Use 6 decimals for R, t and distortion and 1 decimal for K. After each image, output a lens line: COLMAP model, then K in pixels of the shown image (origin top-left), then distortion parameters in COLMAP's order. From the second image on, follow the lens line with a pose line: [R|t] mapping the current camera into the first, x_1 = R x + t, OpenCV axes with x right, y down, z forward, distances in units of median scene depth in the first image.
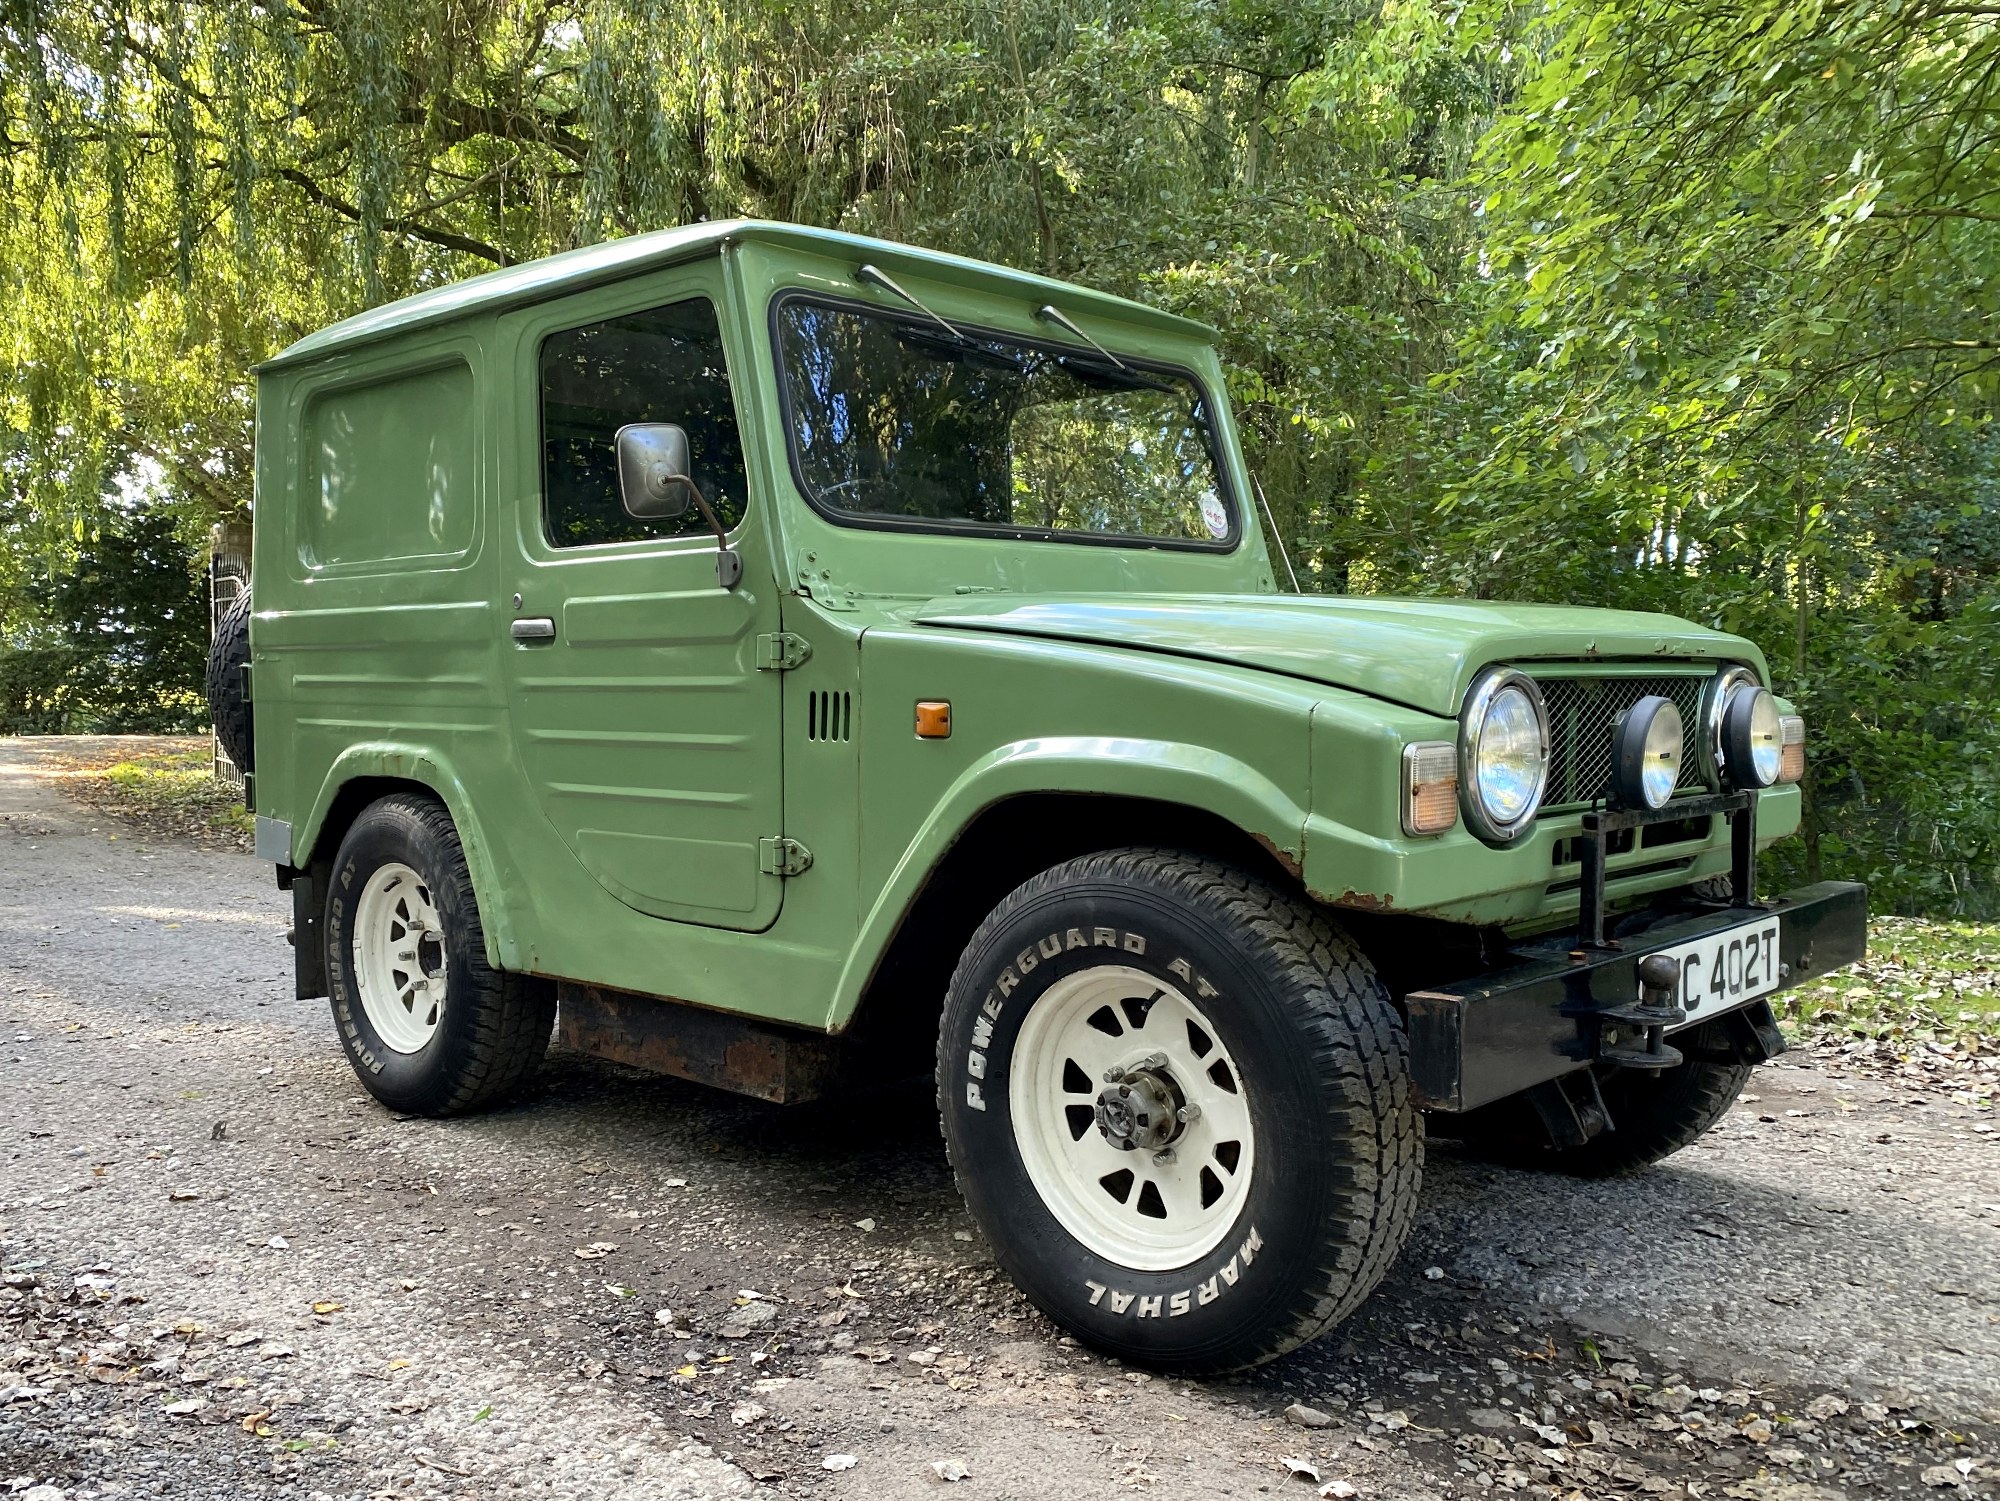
lens RADIAL K [[1762.9, 0, 1000.0], [0, 1762.9, 750.5], [0, 0, 1]] dist [0.146899, -0.367954]
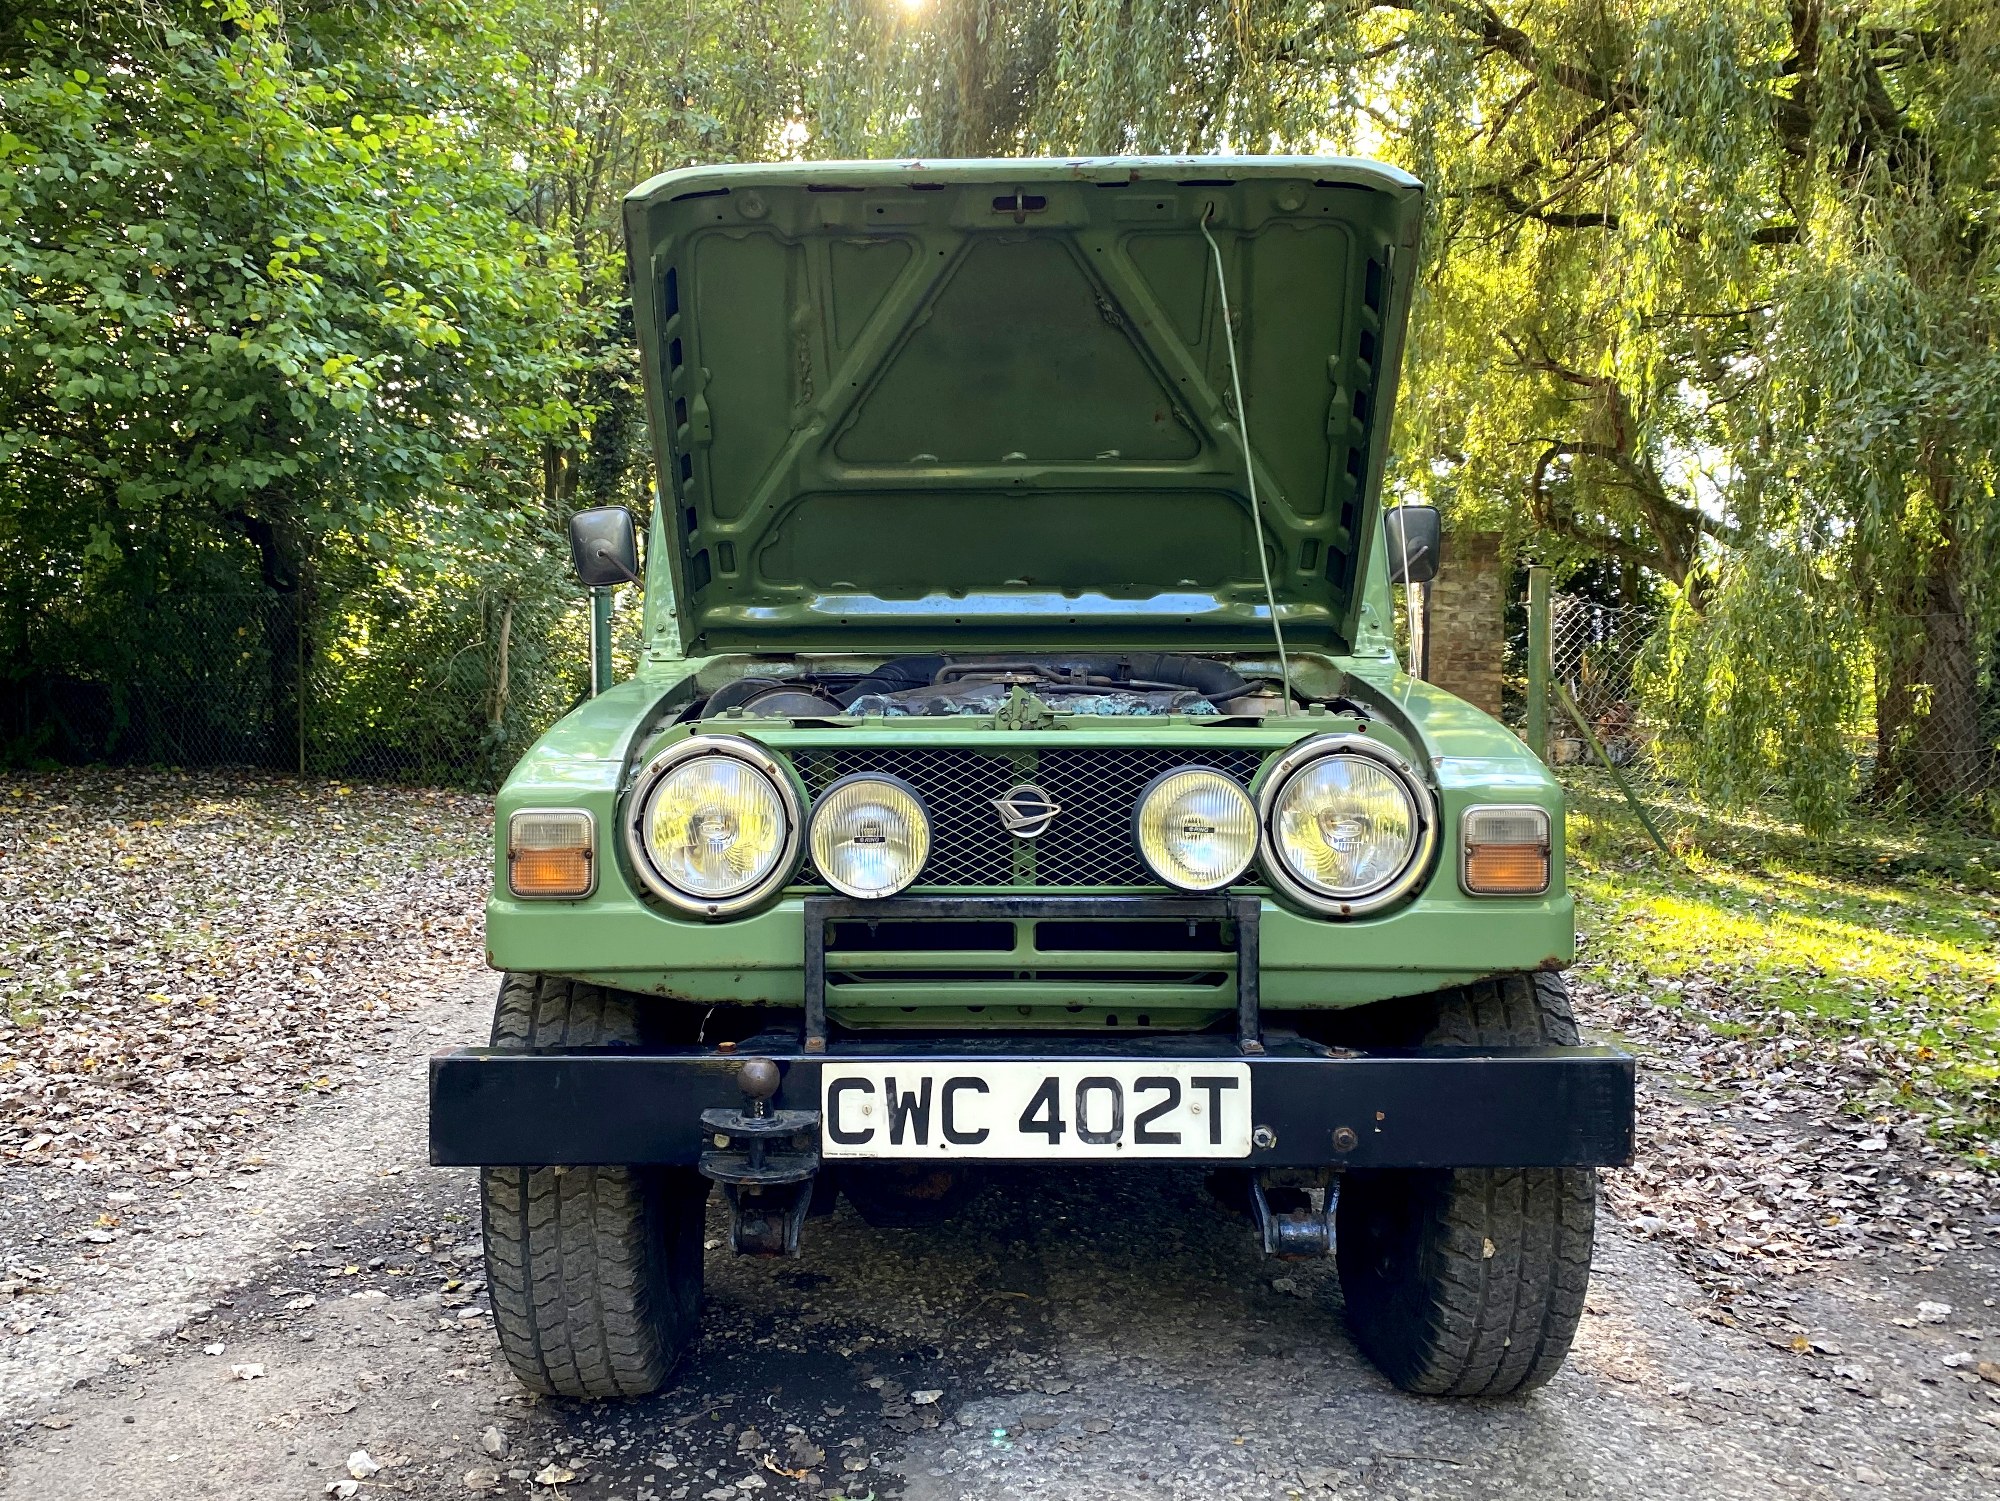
lens RADIAL K [[1859.3, 0, 953.5], [0, 1859.3, 637.5], [0, 0, 1]] dist [0.014597, 0.004839]
pose [[0.665805, -0.005078, -0.746109, 1.083092], [-0.037743, 0.998467, -0.040476, -0.061122], [0.745171, 0.055110, 0.664593, 0.410107]]
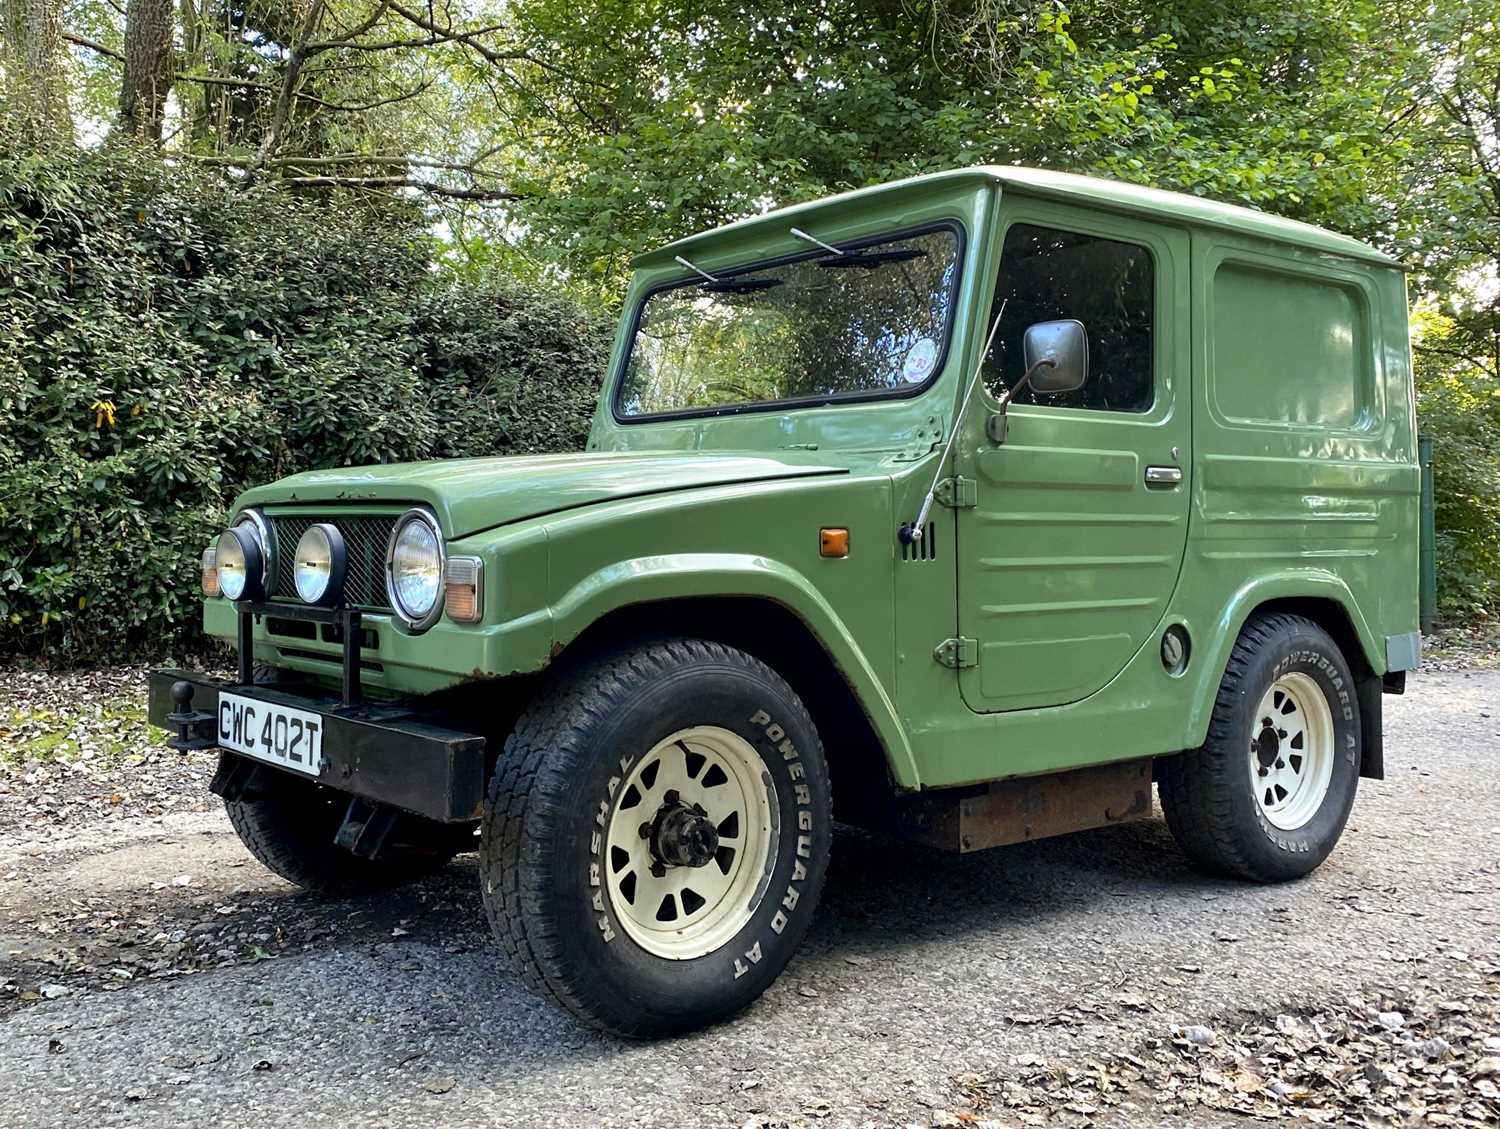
lens RADIAL K [[1483.8, 0, 689.2], [0, 1483.8, 493.6], [0, 0, 1]] dist [0.022875, -0.012297]
pose [[-0.160964, -0.013422, -0.986869, 1.567458], [-0.047758, 0.998842, -0.005795, -0.070187], [0.985804, 0.046198, -0.161418, 1.589001]]
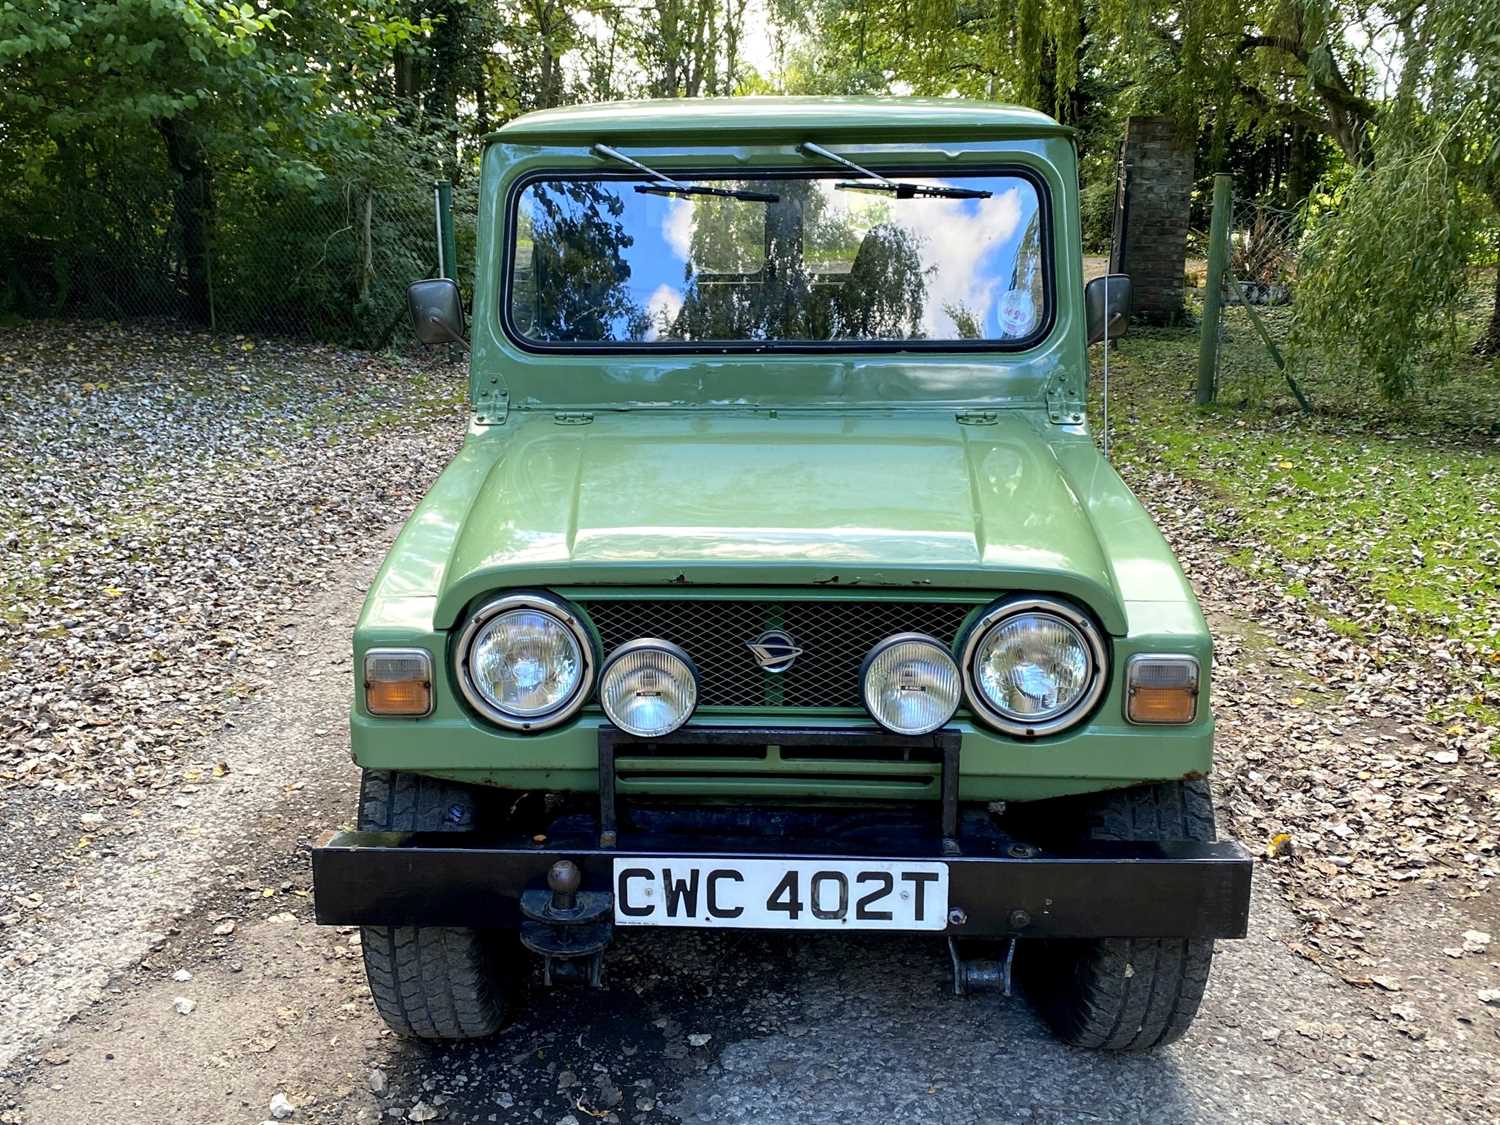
lens RADIAL K [[1483.8, 0, 689.2], [0, 1483.8, 491.6], [0, 0, 1]] dist [0.022875, -0.012297]
pose [[0.641980, 0.162519, -0.749299, 1.053215], [-0.033863, 0.982333, 0.184050, -0.290105], [0.765973, -0.092783, 0.636142, 0.442203]]
